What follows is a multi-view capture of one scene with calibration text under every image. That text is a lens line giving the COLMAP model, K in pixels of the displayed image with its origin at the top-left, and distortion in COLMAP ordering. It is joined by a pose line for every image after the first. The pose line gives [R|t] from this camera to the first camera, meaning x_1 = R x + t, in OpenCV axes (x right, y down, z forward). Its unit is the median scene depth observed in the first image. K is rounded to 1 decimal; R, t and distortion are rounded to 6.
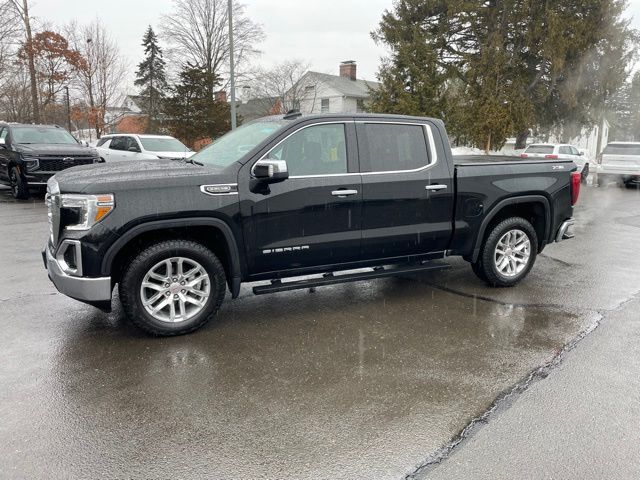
lens RADIAL K [[483.2, 0, 322.0], [0, 483.2, 235.6], [0, 0, 1]] dist [0.089168, -0.113664]
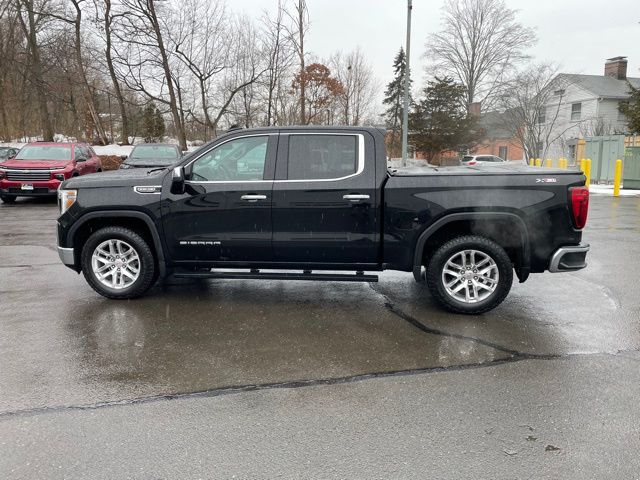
lens RADIAL K [[482.7, 0, 318.2], [0, 482.7, 236.0], [0, 0, 1]] dist [0.091591, -0.114353]
pose [[0.847263, 0.078893, -0.525282, 0.109058], [-0.091744, 0.995781, 0.001578, -0.002272], [0.523191, 0.046854, 0.850926, 0.019112]]
